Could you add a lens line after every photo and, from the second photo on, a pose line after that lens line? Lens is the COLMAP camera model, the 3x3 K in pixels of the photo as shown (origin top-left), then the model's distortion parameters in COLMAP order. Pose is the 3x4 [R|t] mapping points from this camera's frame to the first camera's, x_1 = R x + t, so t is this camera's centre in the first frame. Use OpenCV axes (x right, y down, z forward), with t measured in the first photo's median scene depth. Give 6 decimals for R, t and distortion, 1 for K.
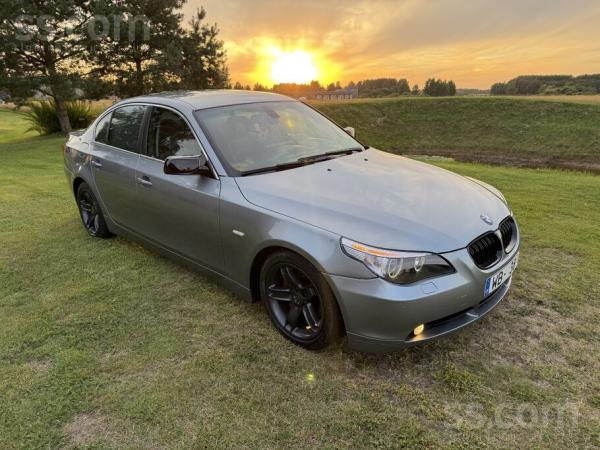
lens RADIAL K [[416.3, 0, 299.6], [0, 416.3, 203.2], [0, 0, 1]] dist [0.023983, -0.031881]
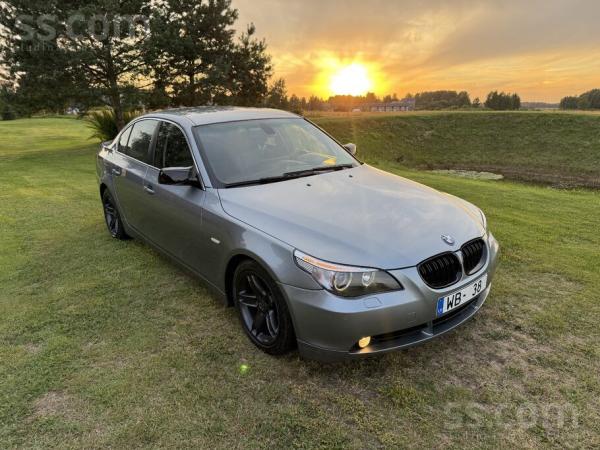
lens RADIAL K [[416.3, 0, 299.6], [0, 416.3, 203.2], [0, 0, 1]] dist [0.023983, -0.031881]
pose [[0.991349, 0.040028, -0.125004, 0.175469], [-0.043222, 0.998802, -0.022943, -0.008898], [0.123935, 0.028147, 0.991891, -0.040936]]
